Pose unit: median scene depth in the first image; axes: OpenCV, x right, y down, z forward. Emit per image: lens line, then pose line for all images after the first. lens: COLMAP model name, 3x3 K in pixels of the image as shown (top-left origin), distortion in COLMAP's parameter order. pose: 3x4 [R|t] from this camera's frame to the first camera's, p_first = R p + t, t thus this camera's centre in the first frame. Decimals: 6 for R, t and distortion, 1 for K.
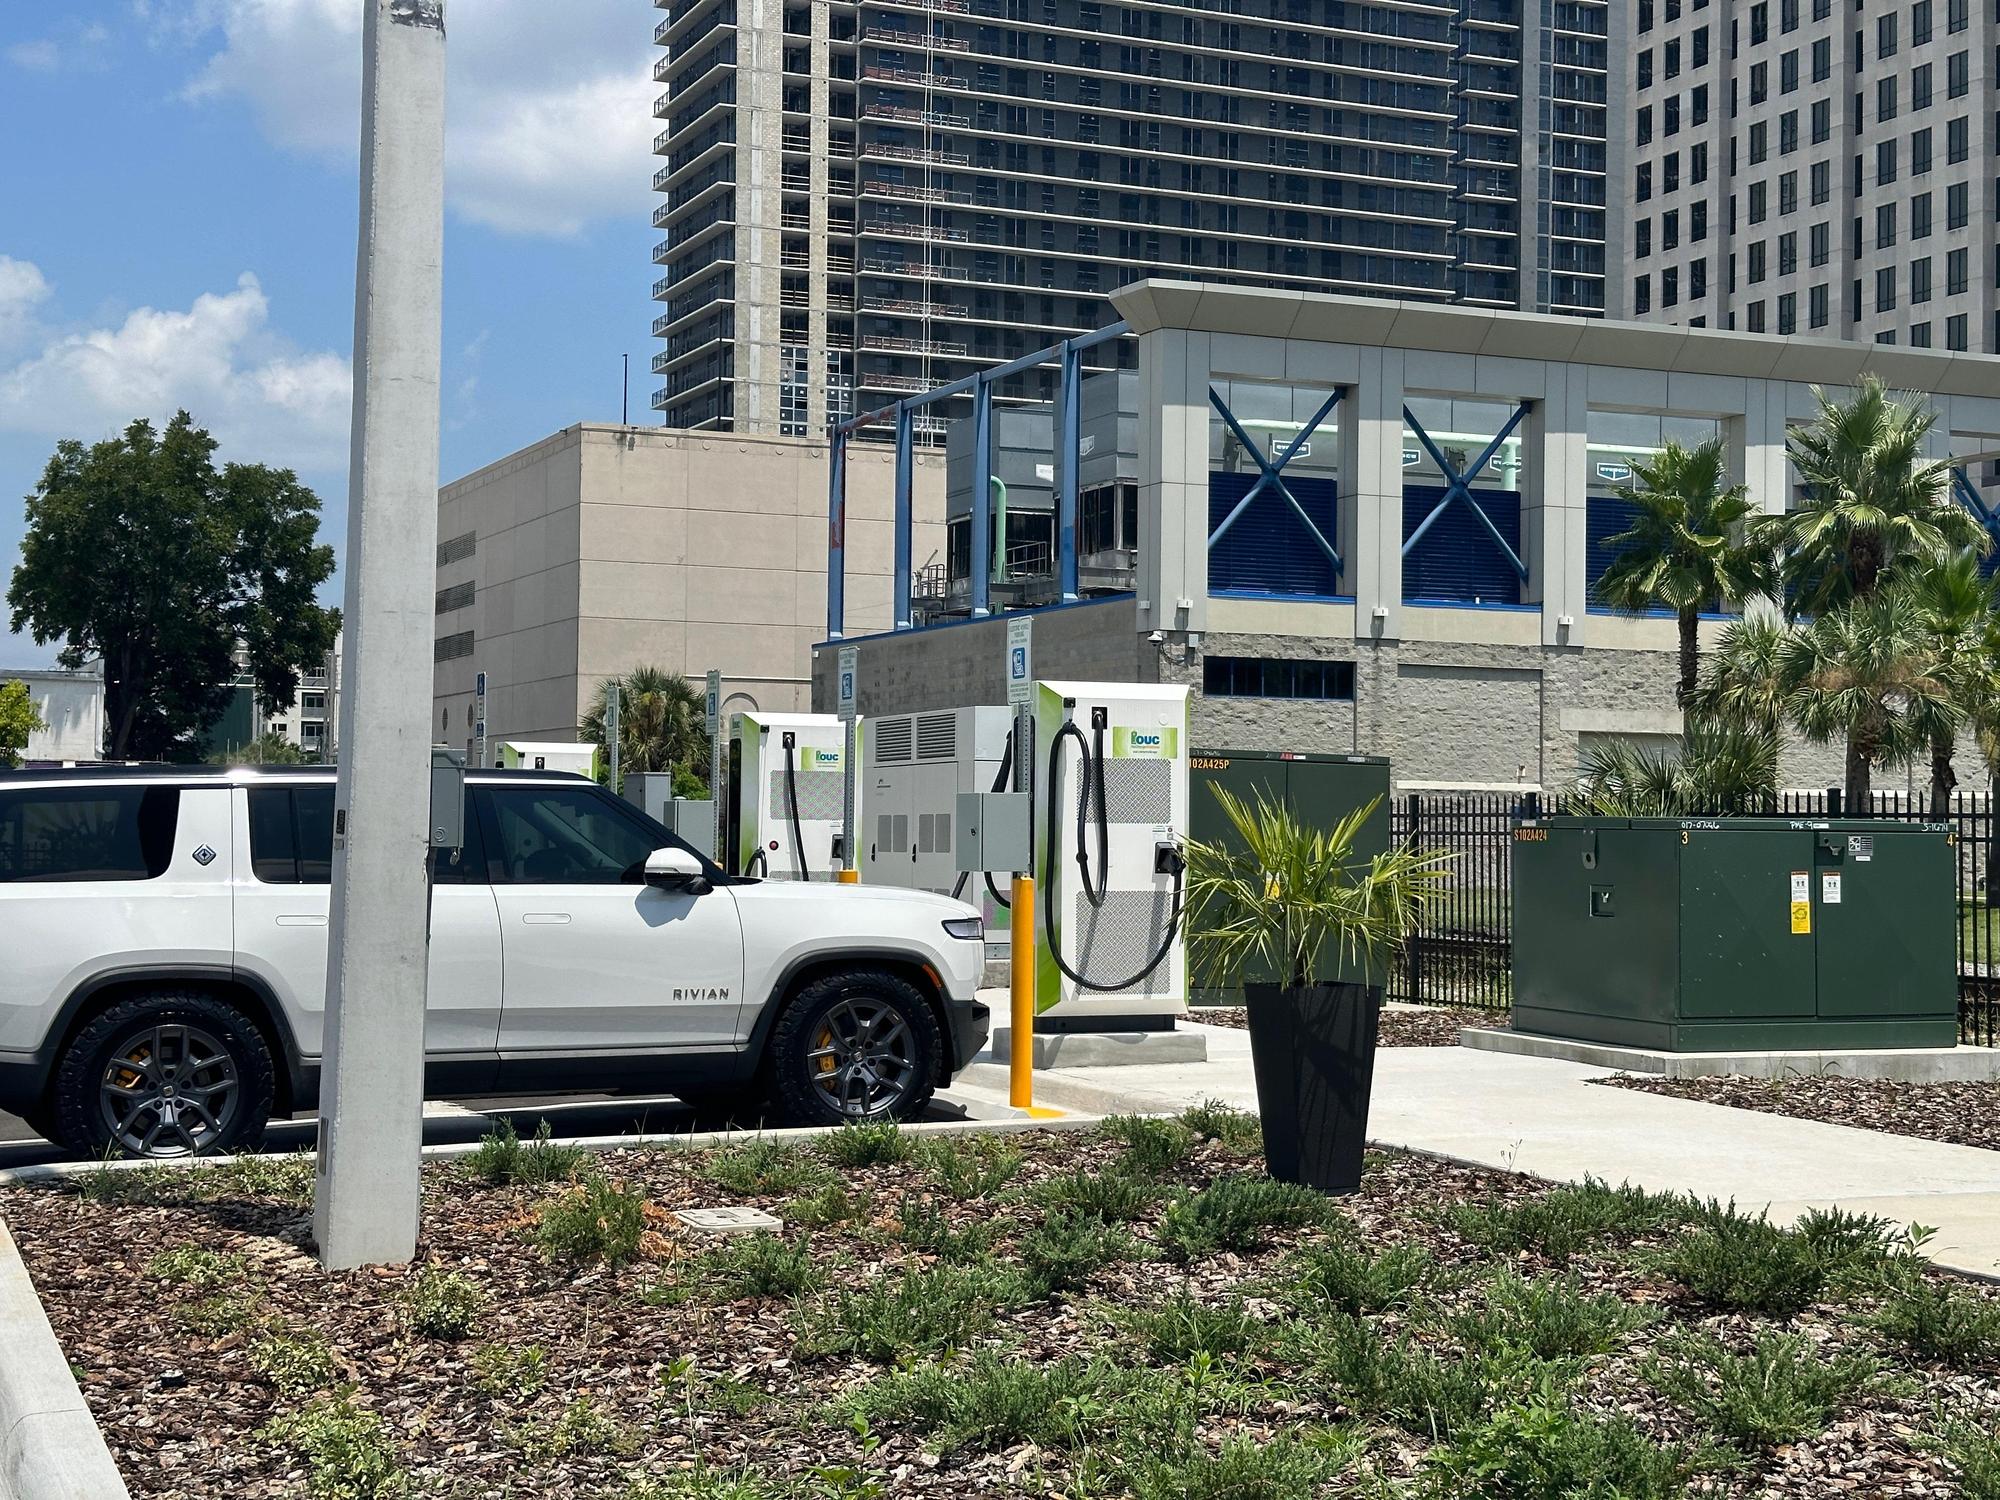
lens RADIAL K [[2788.4, 0, 1011.0], [0, 2788.4, 707.0], [0, 0, 1]] dist [0.148462, -0.040705]
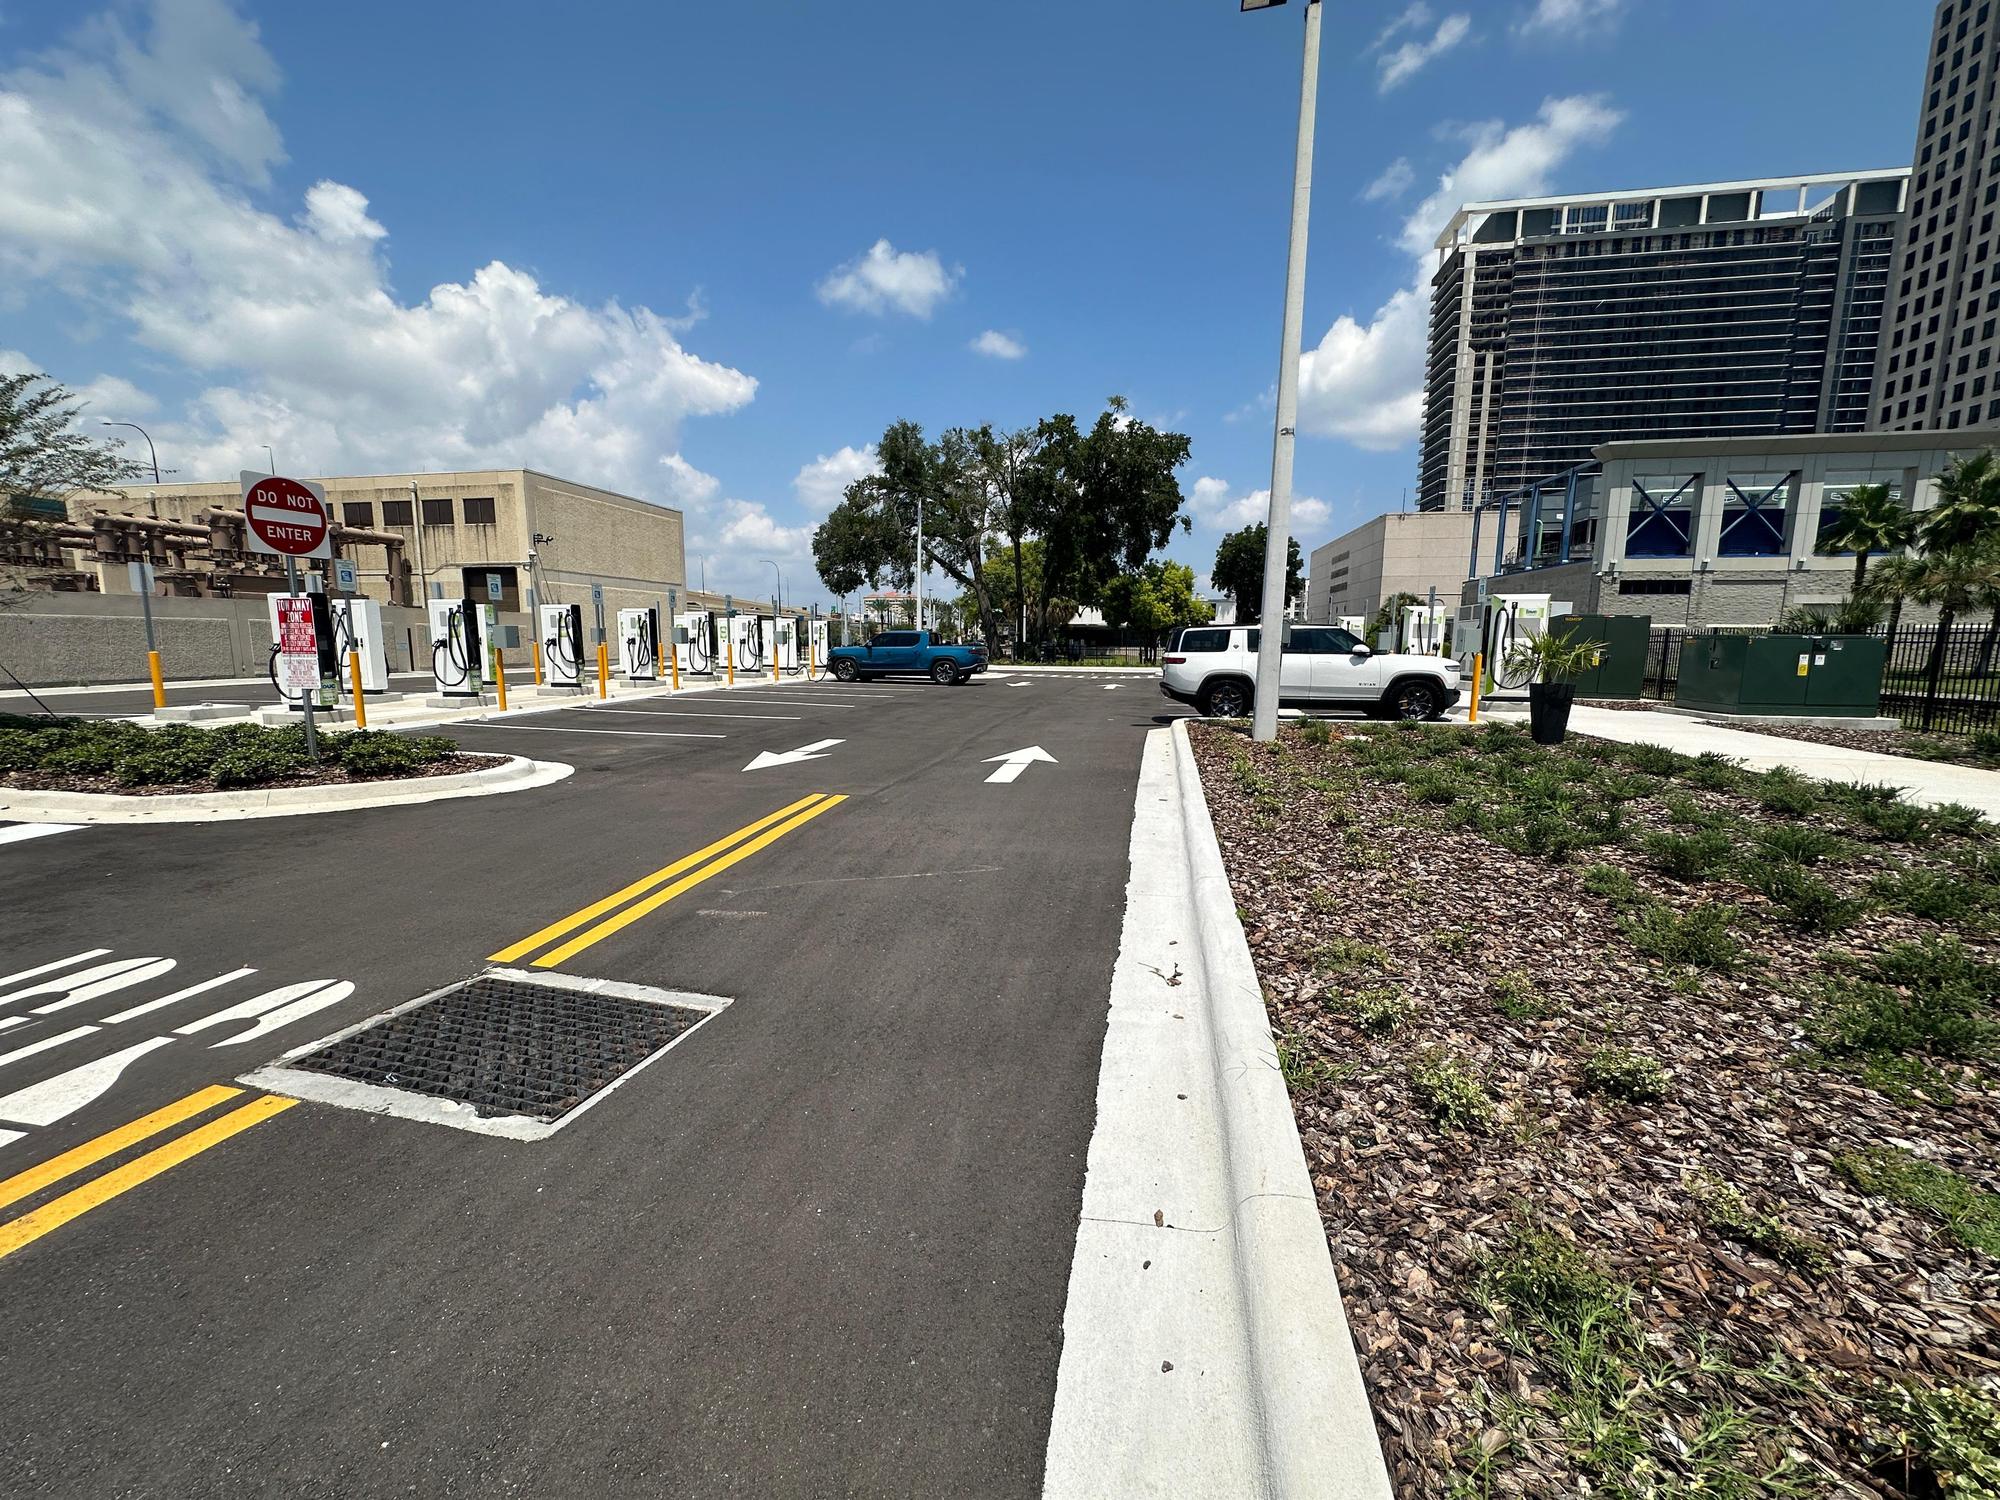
lens RADIAL K [[804.2, 0, 996.9], [0, 804.2, 747.3], [0, 0, 1]] dist [-0.001471, 0.001257]
pose [[0.825216, 0.070697, -0.560375, 0.015857], [0.025850, 0.986368, 0.162508, -0.000250], [0.564225, -0.148591, 0.812140, -0.028462]]
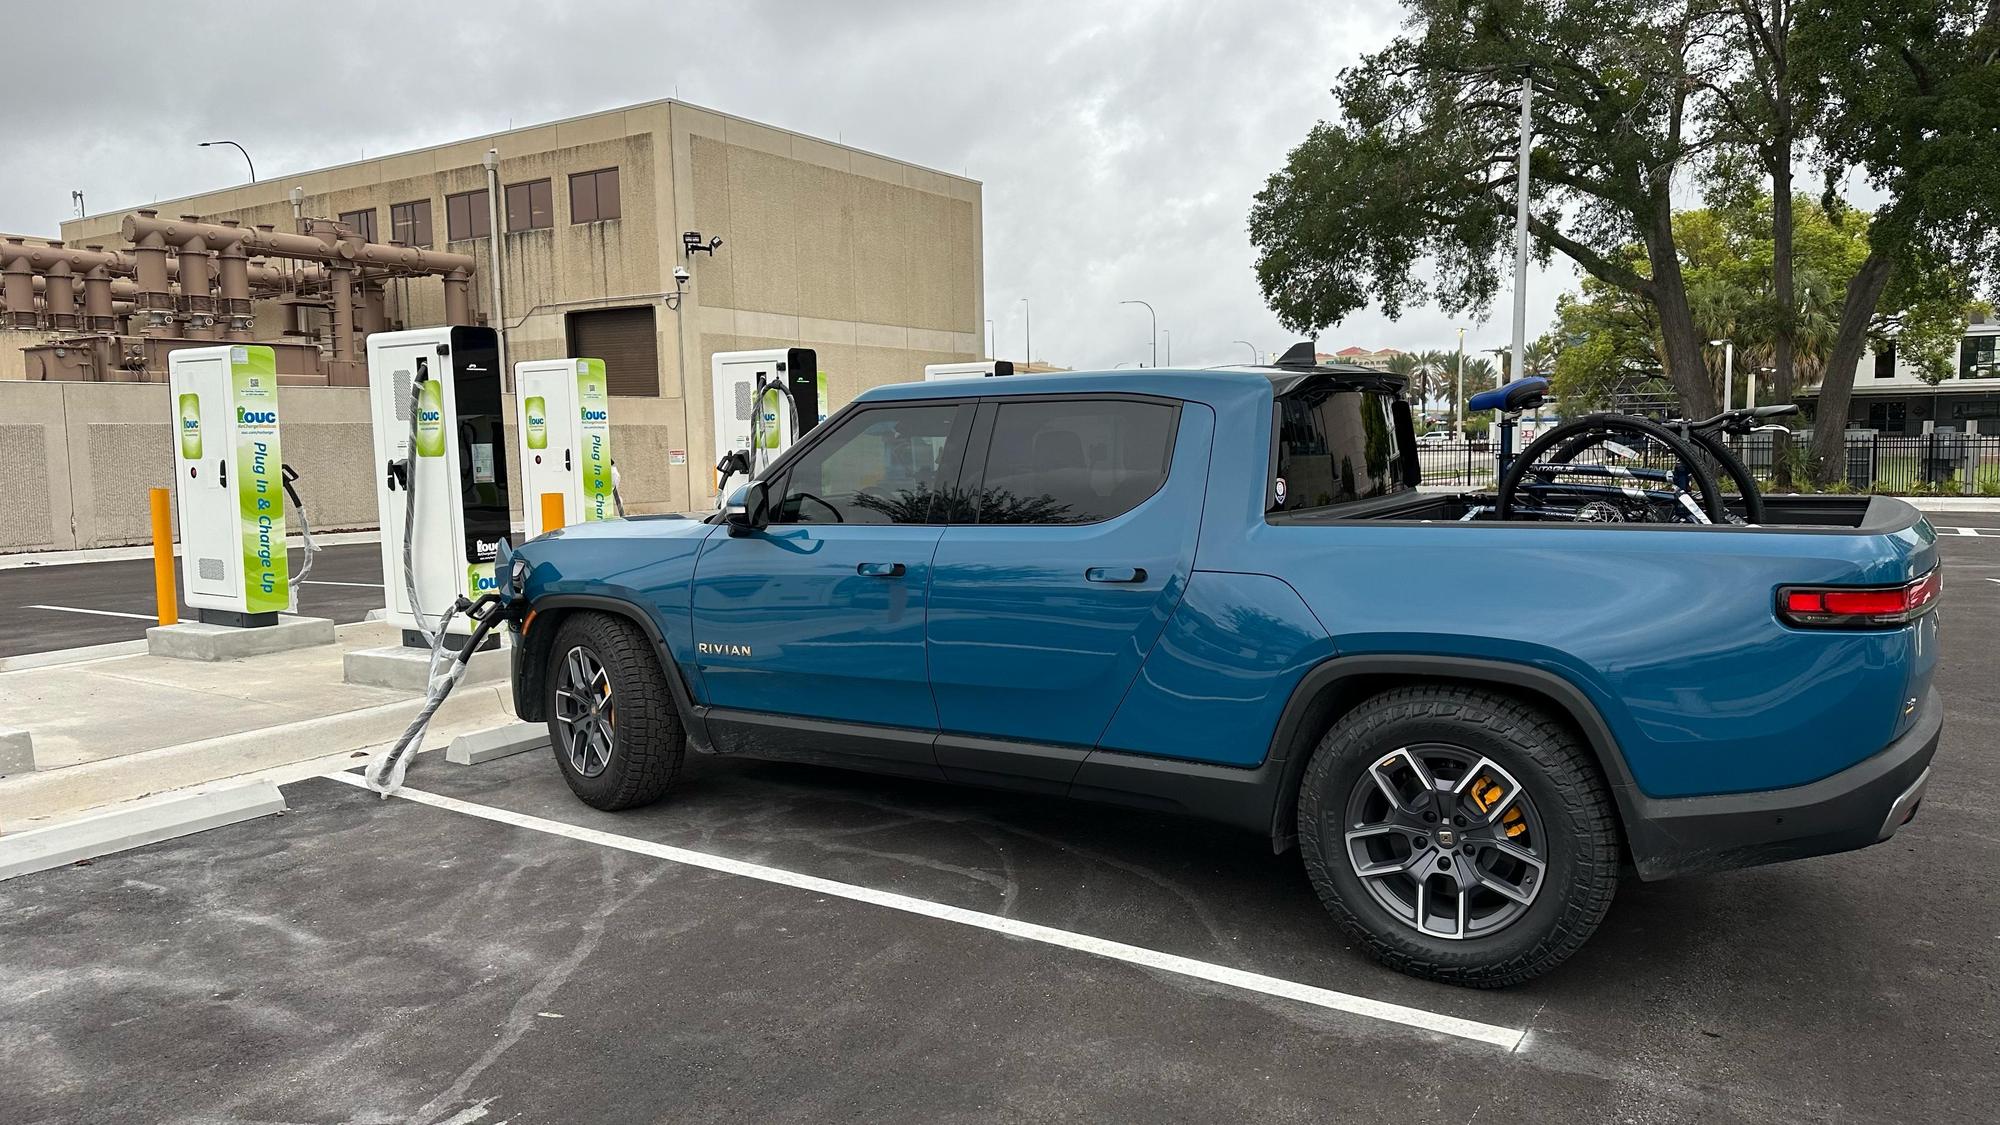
lens RADIAL K [[1404.8, 0, 989.1], [0, 1404.8, 566.9], [0, 0, 1]] dist [0.055421, -0.063477]
pose [[0.560182, 0.056040, -0.826472, -0.122677], [0.058365, 0.992559, 0.106861, 0.002466], [0.826311, -0.108098, 0.552743, 0.079215]]
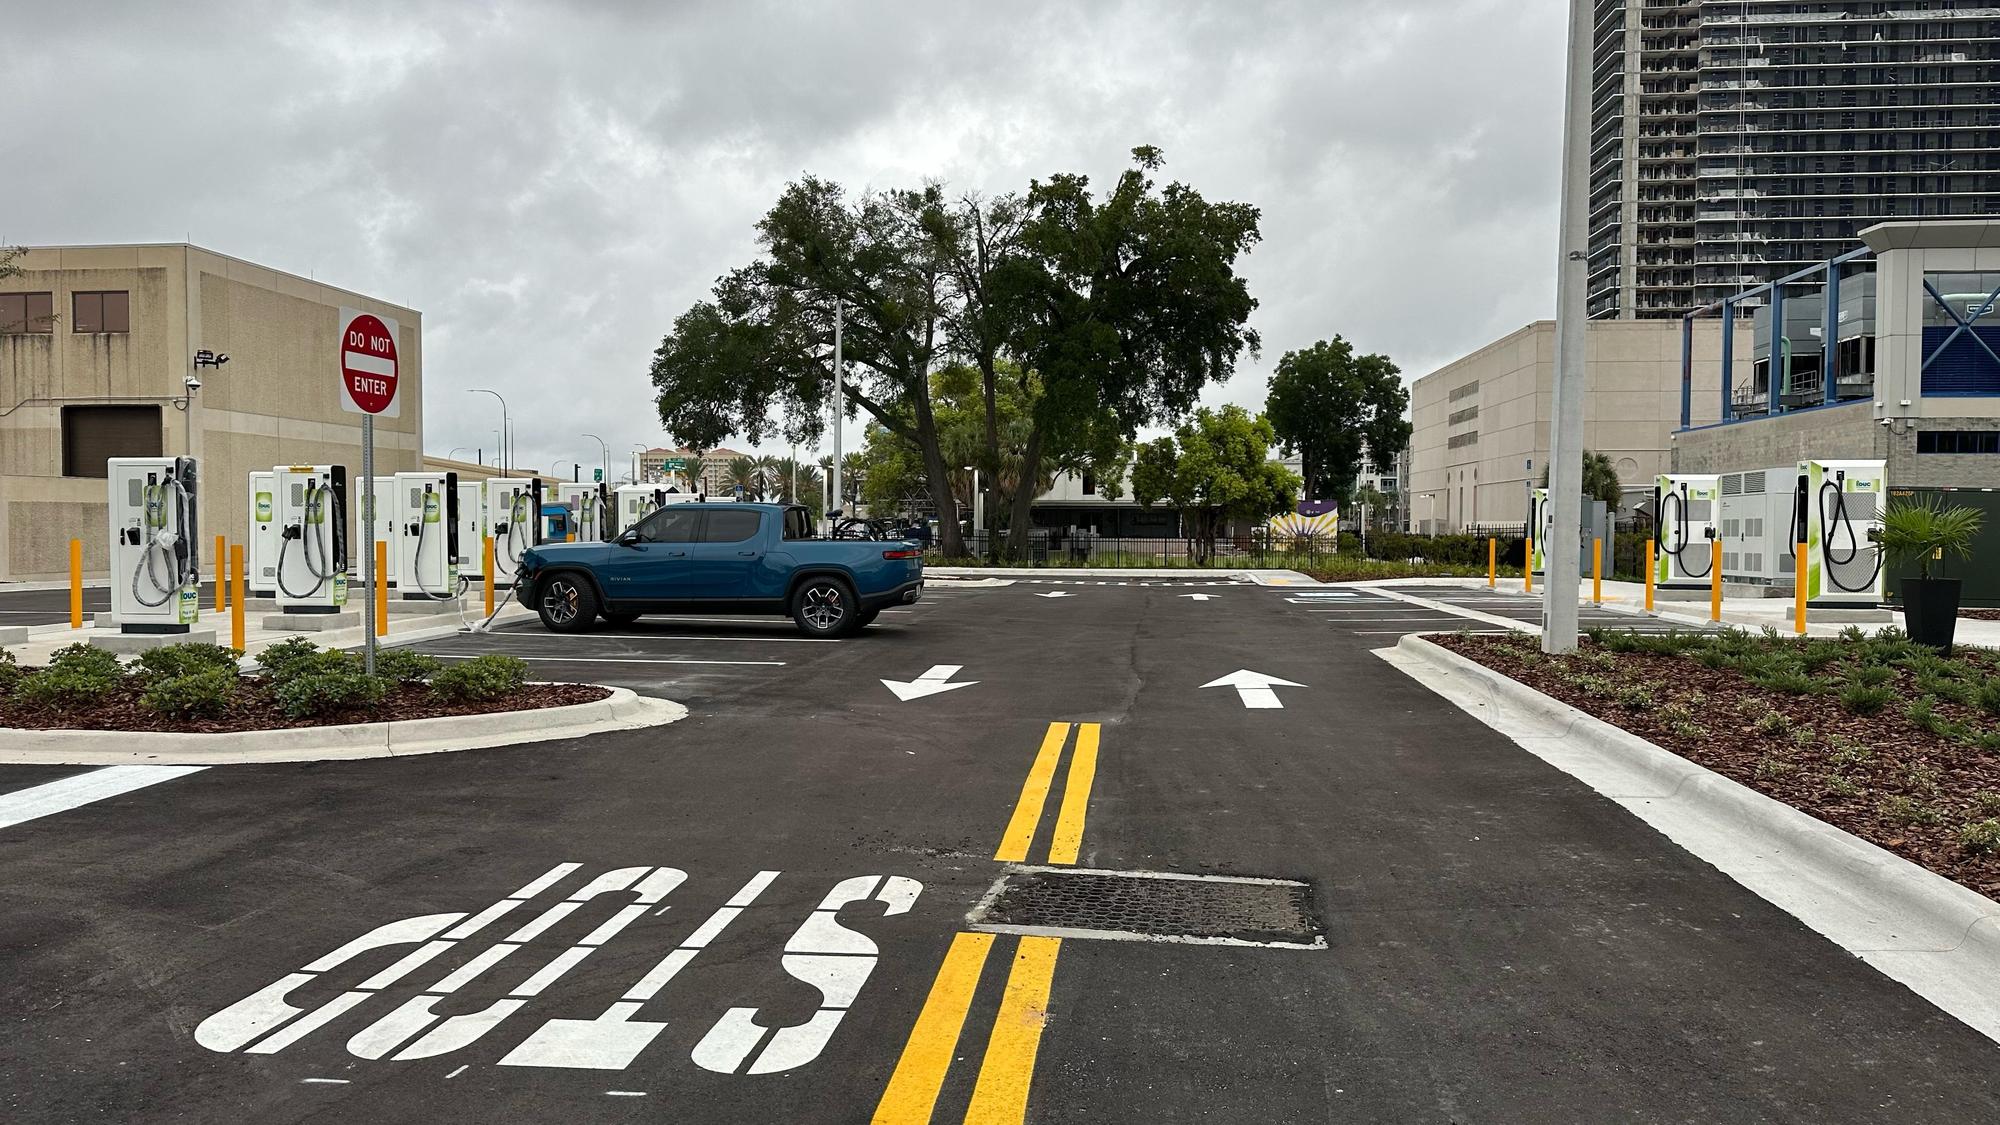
lens RADIAL K [[1404.8, 0, 989.1], [0, 1404.8, 566.9], [0, 0, 1]] dist [0.055421, -0.063477]
pose [[0.870906, 0.007493, -0.491393, -0.000925], [0.026050, 0.997774, 0.061383, -0.002548], [0.490759, -0.066260, 0.868772, -0.090402]]
